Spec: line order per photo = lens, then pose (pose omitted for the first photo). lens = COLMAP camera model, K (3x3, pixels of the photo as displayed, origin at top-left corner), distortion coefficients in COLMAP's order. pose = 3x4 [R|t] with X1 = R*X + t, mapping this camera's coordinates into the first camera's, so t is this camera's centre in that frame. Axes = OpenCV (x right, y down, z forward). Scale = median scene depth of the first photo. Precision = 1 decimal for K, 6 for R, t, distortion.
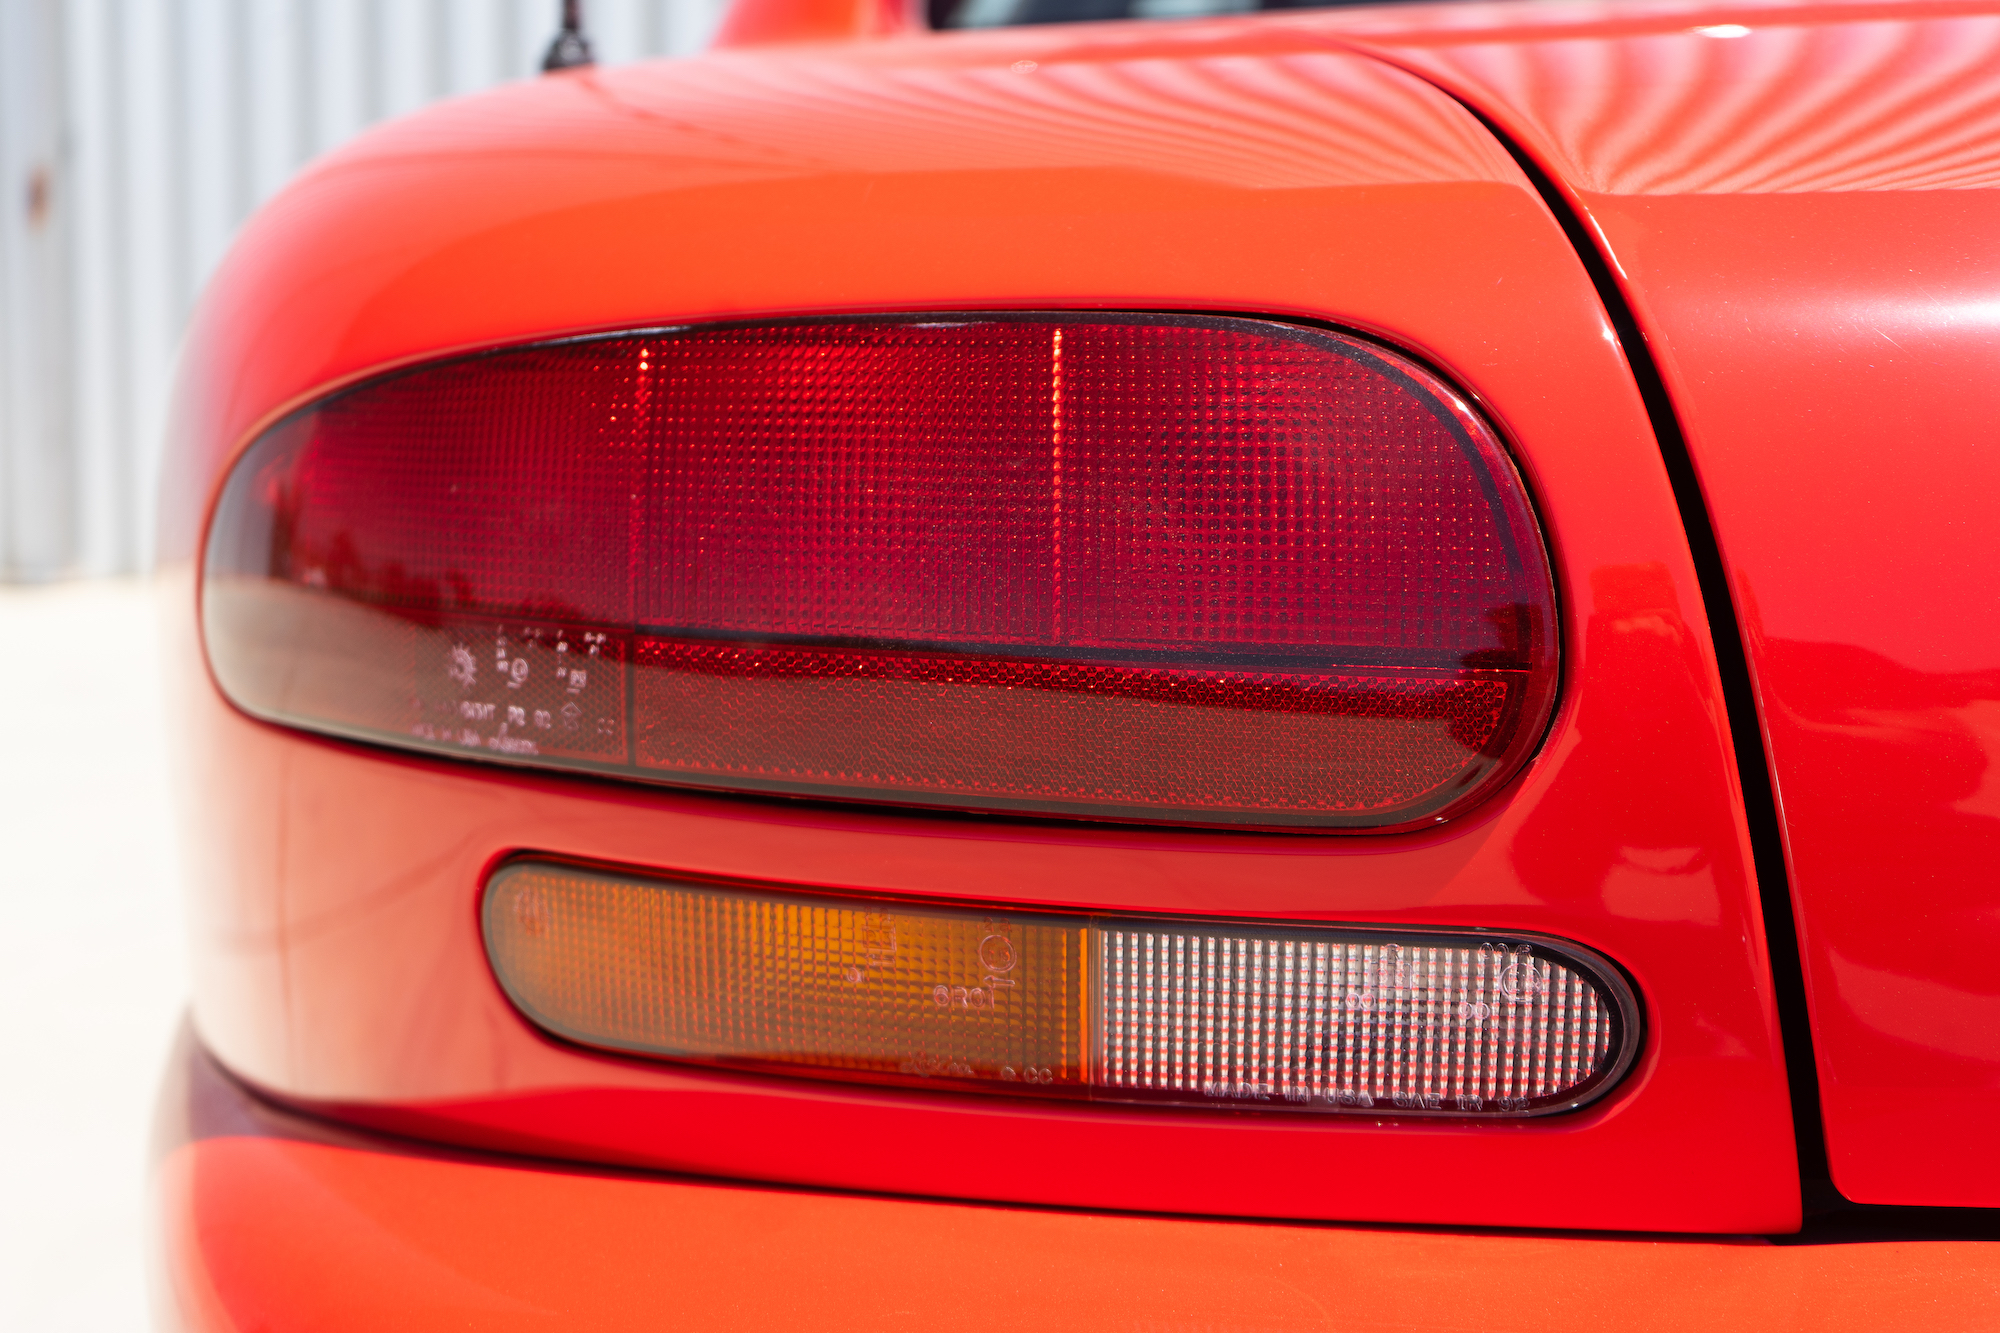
lens RADIAL K [[2761.7, 0, 1011.3], [0, 2761.7, 663.9], [0, 0, 1]] dist [0.021332, 0.000000]
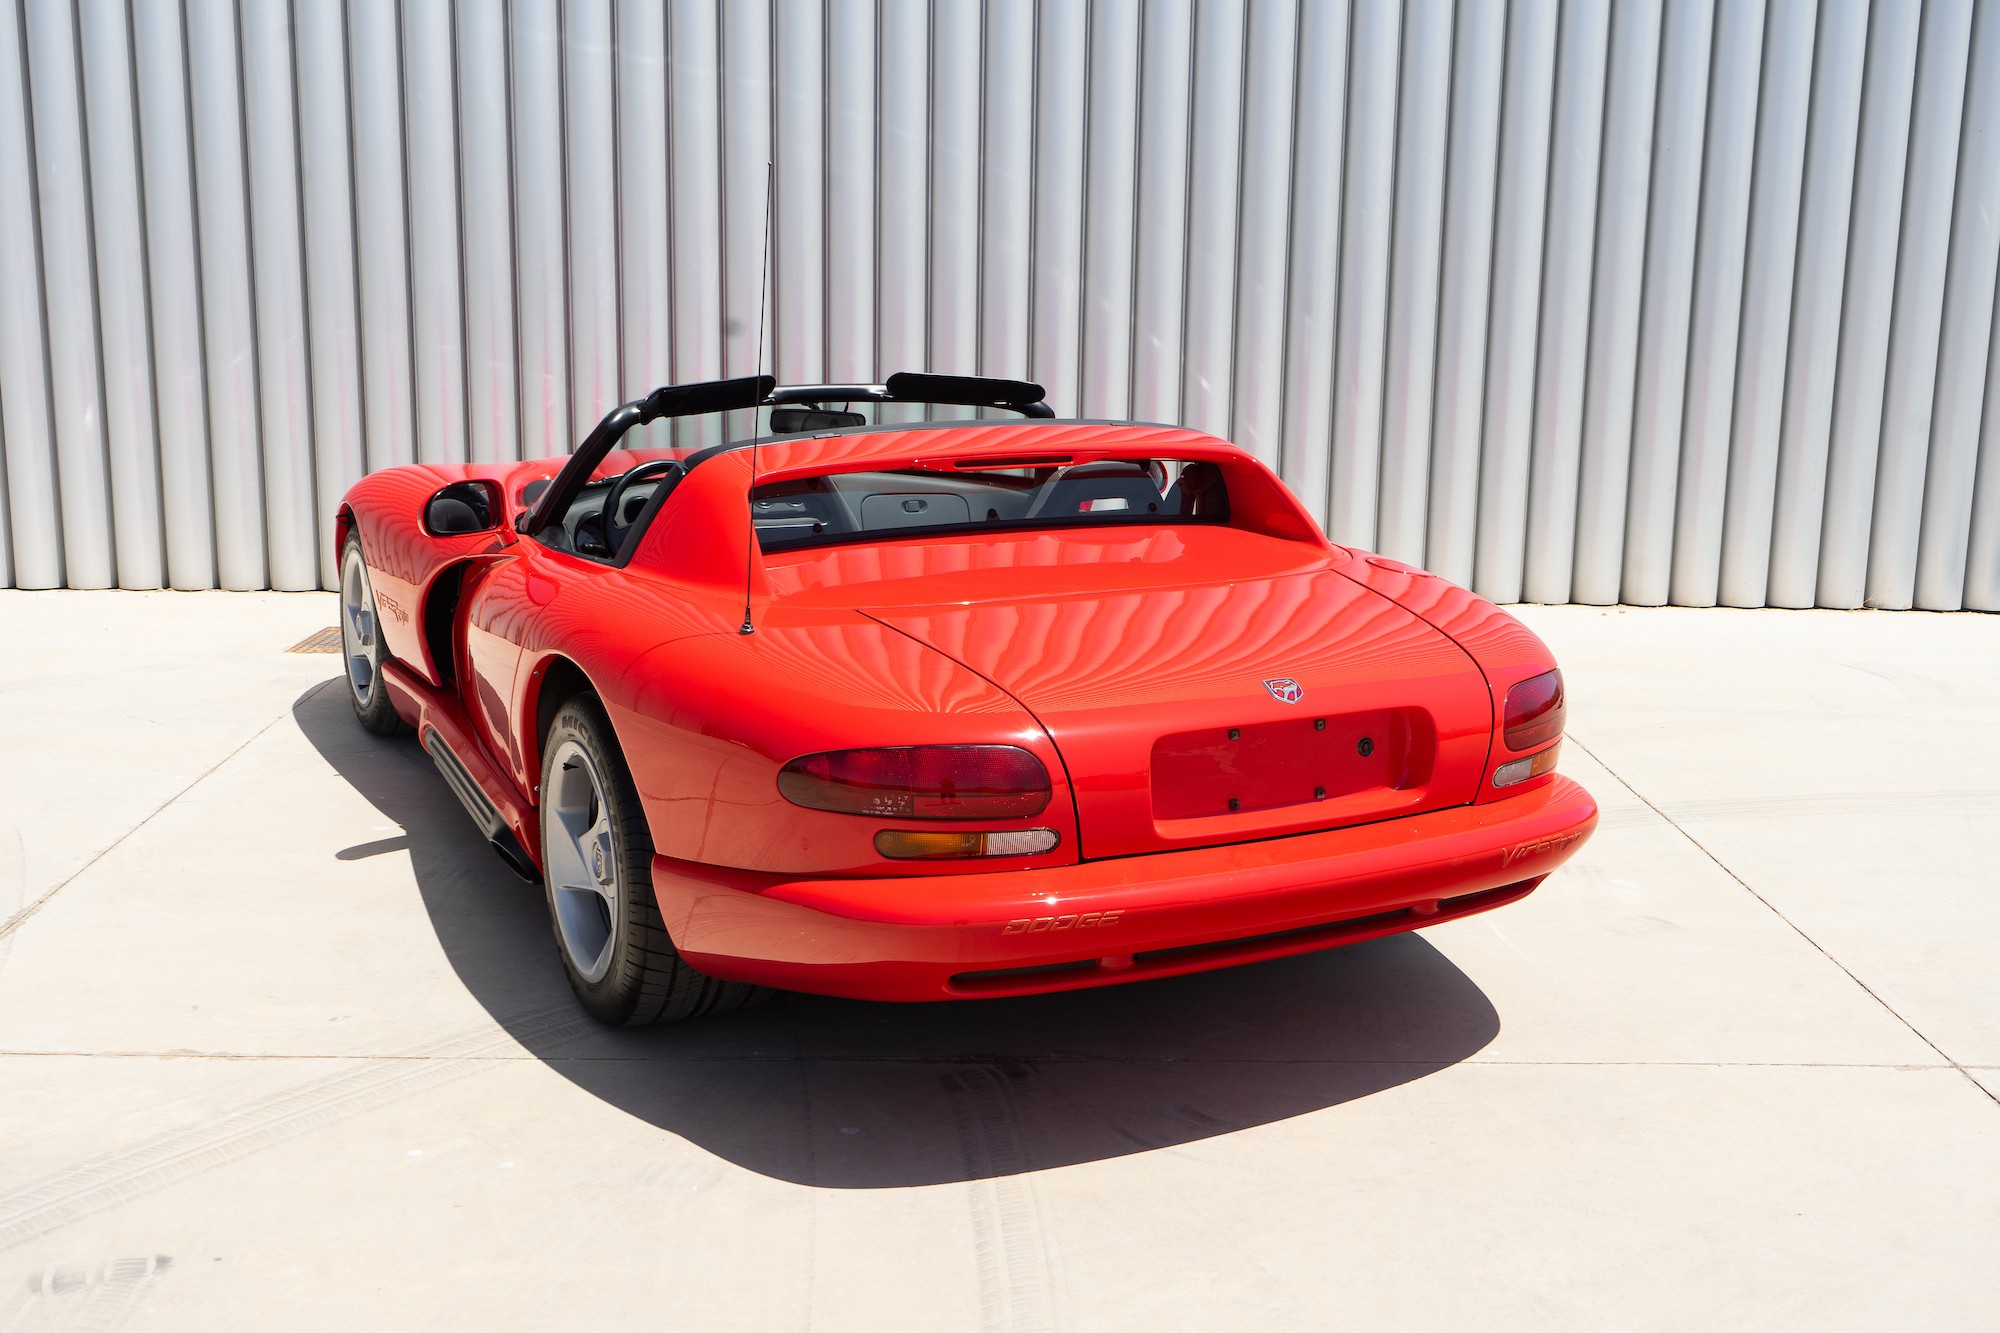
lens RADIAL K [[2080.3, 0, 1006.9], [0, 2080.3, 648.5], [0, 0, 1]] dist [0.003390, 0.000000]
pose [[0.897873, -0.076181, 0.433614, -2.201819], [0.041914, 0.995233, 0.088060, -0.842493], [-0.438256, -0.060893, 0.896785, -3.771611]]
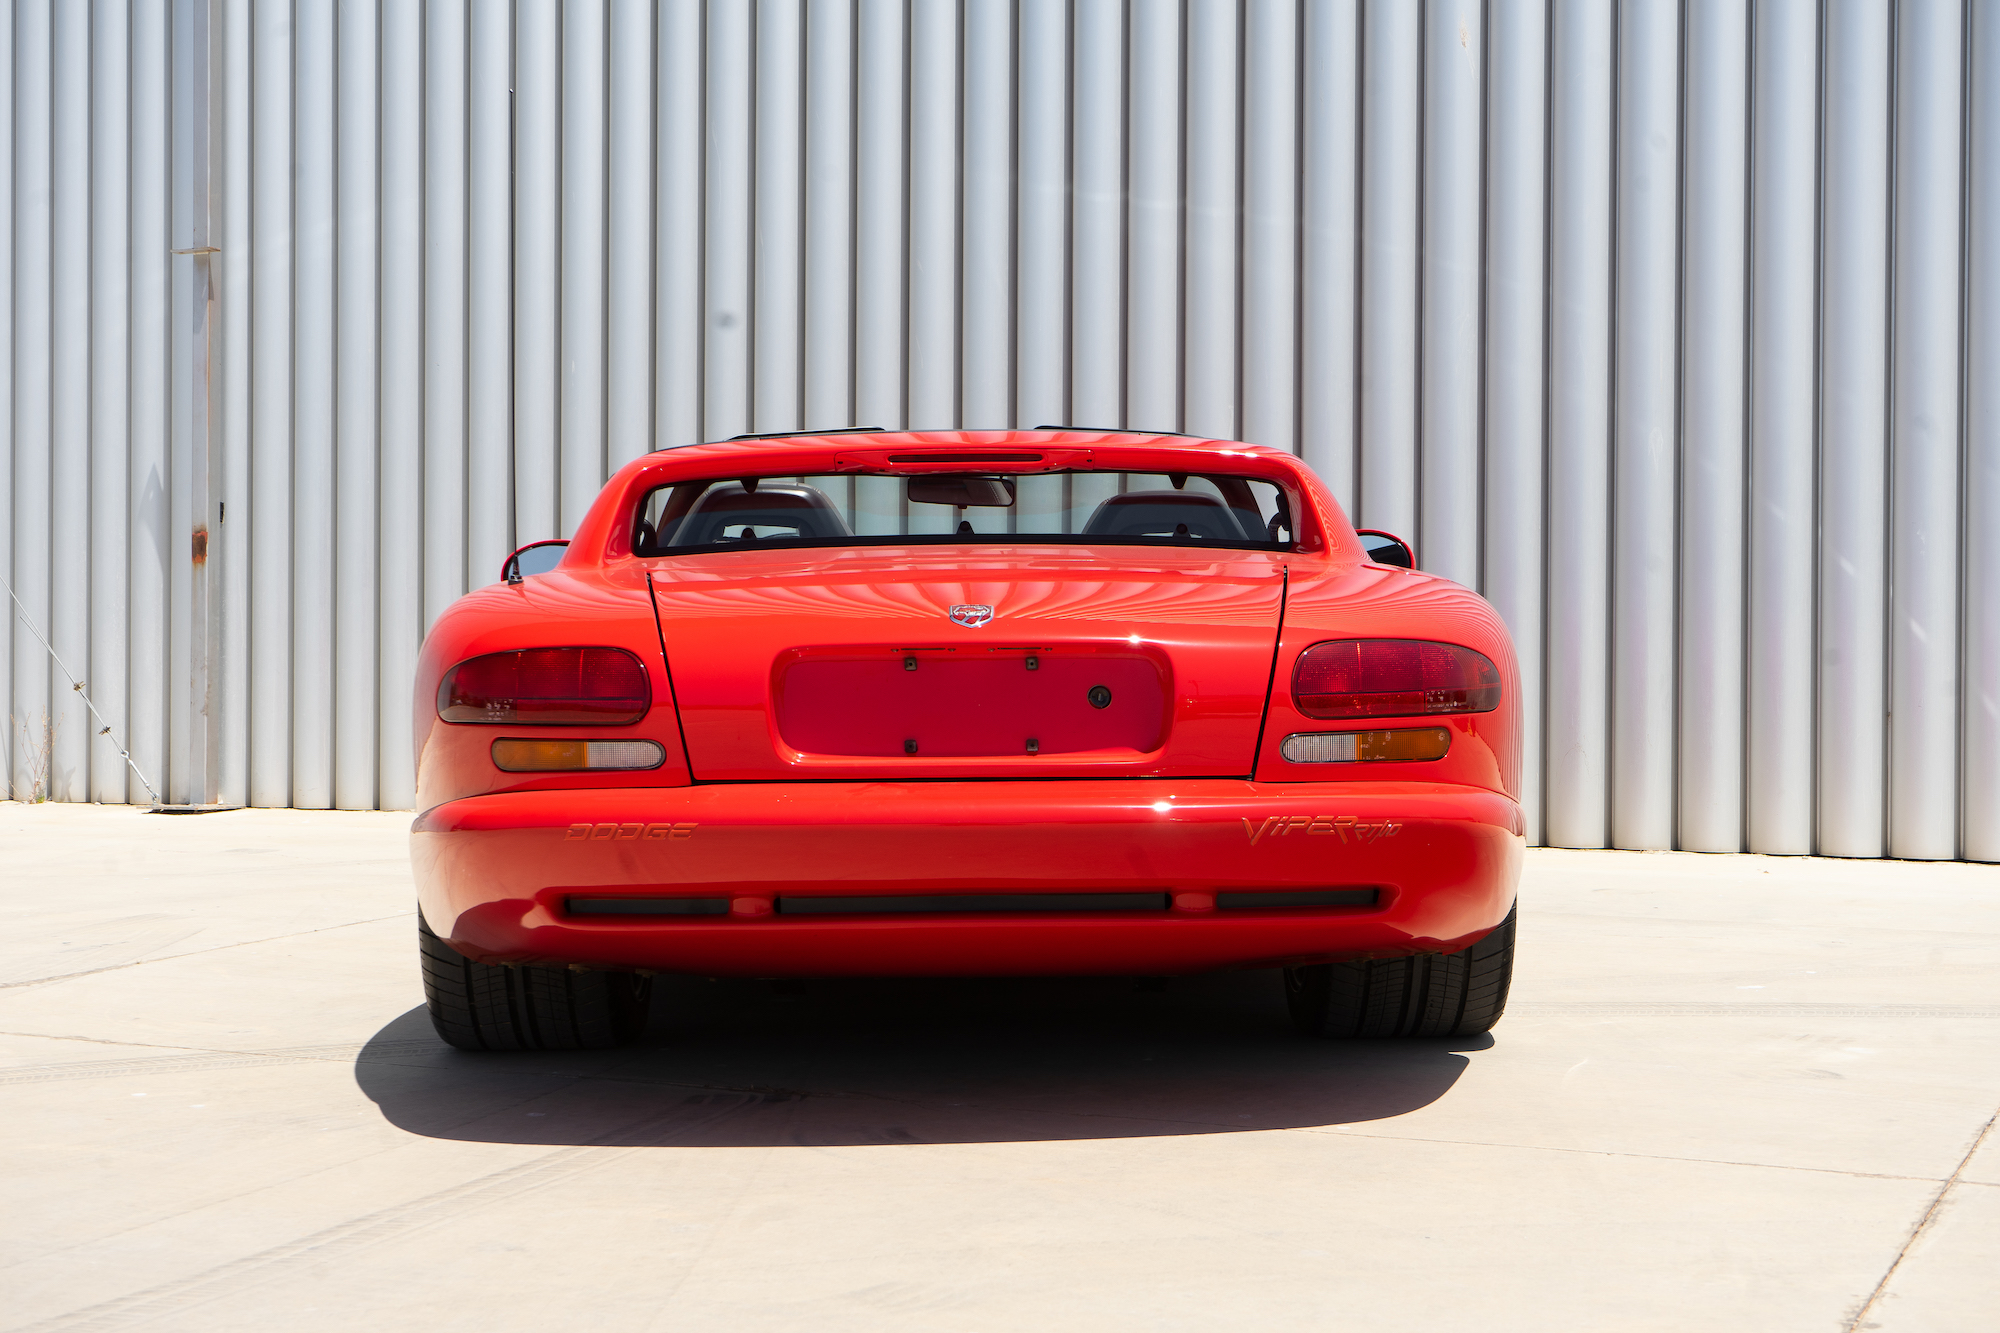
lens RADIAL K [[2761.7, 0, 979.3], [0, 2761.7, 659.9], [0, 0, 1]] dist [0.021332, 0.000000]
pose [[0.999813, -0.006857, -0.018103, 1.077620], [0.004895, 0.994325, -0.106276, 0.602167], [0.018729, 0.106167, 0.994172, -5.479374]]
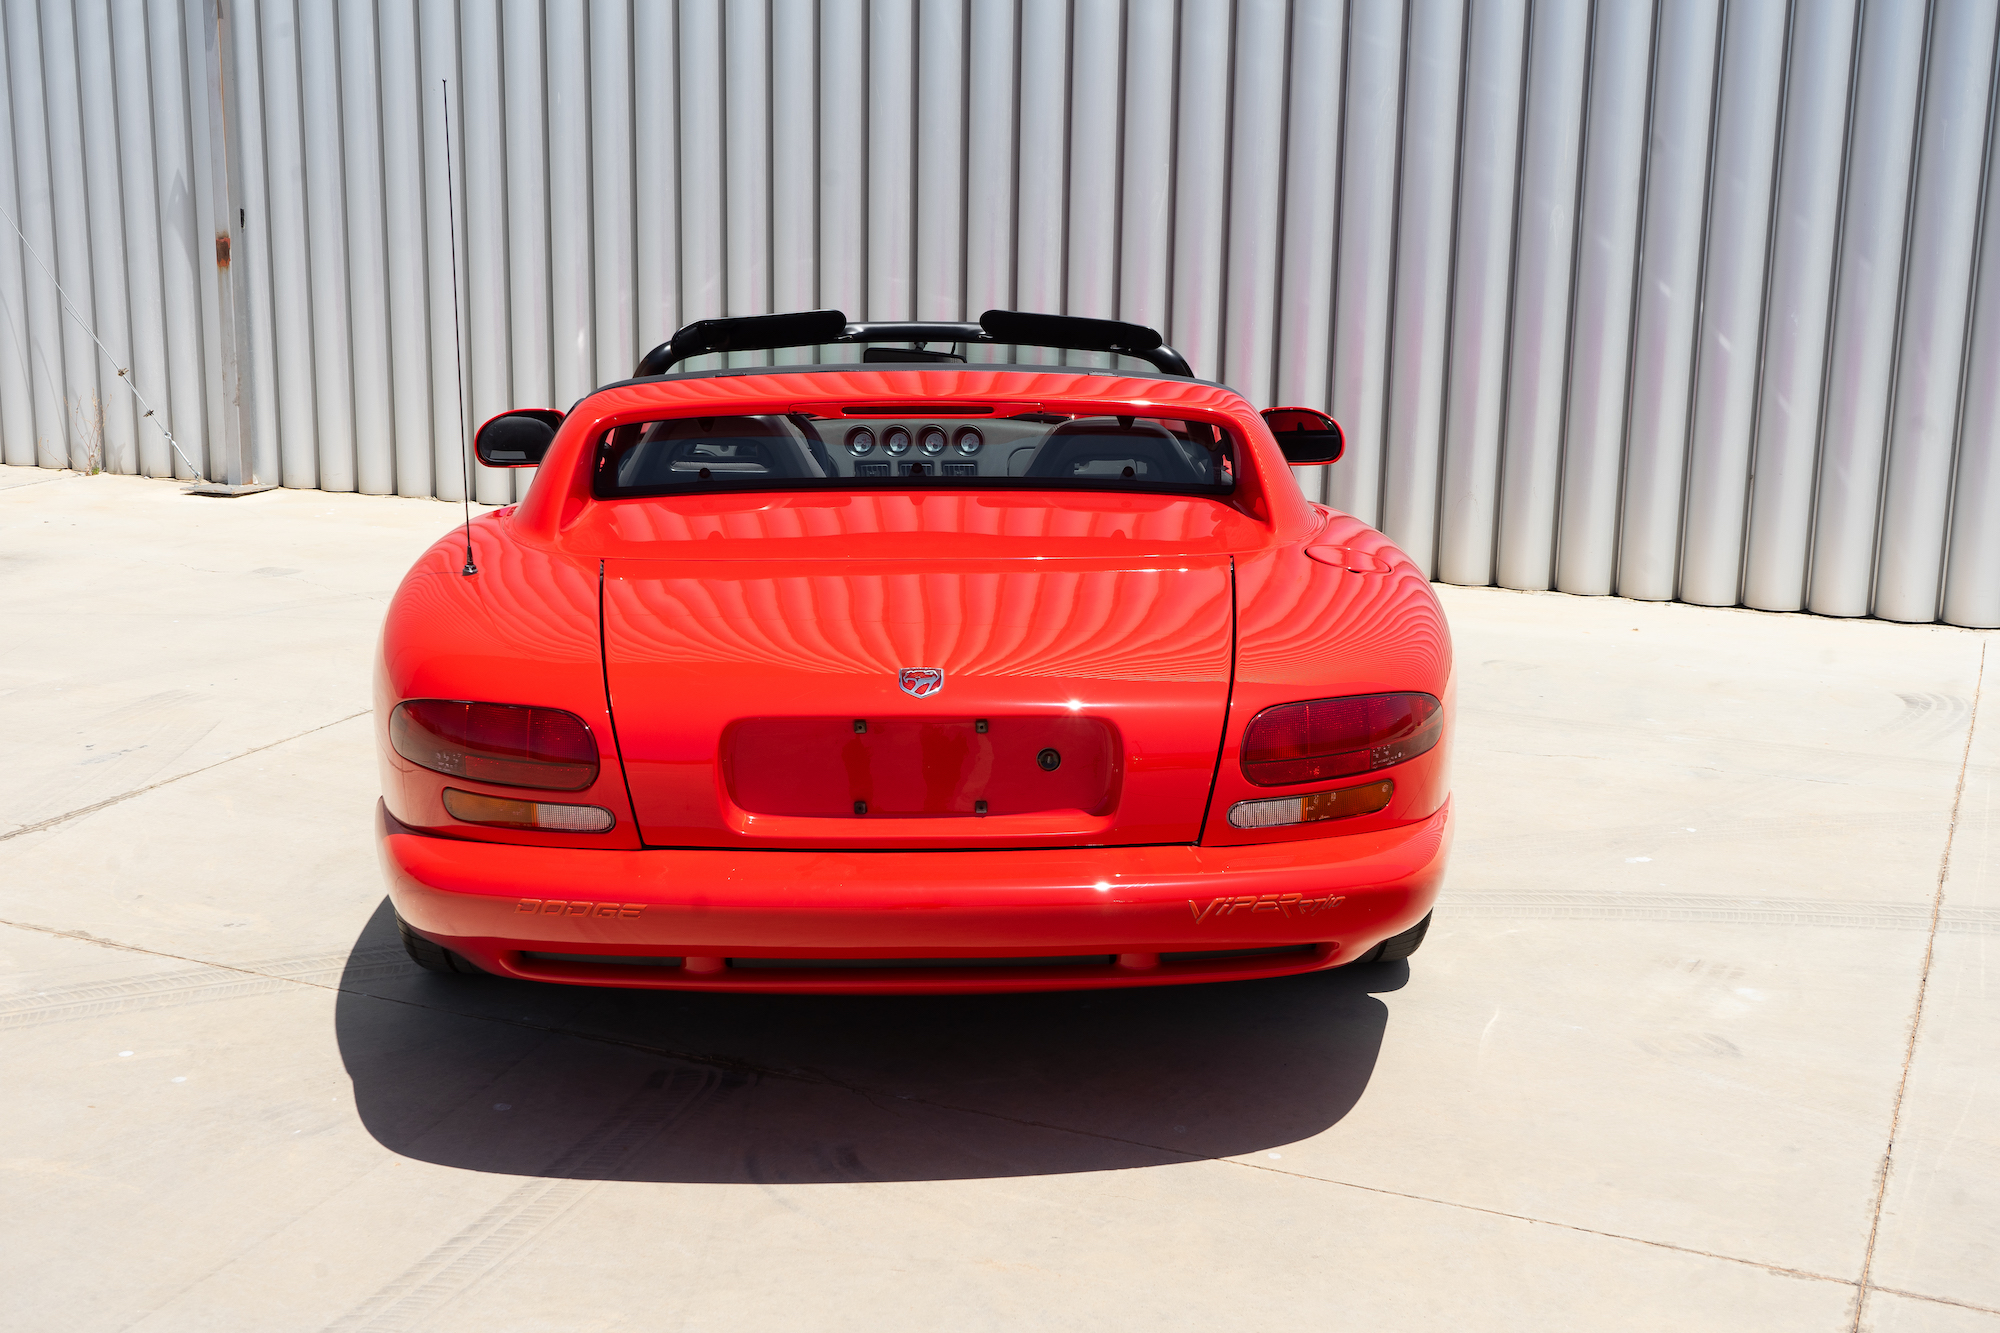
lens RADIAL K [[2289.7, 0, 989.5], [0, 2289.7, 671.6], [0, 0, 1]] dist [0.006735, 0.000000]
pose [[0.999980, 0.002814, 0.005598, 1.071595], [-0.003358, 0.995015, 0.099666, -0.755221], [-0.005289, -0.099683, 0.995005, -4.349249]]
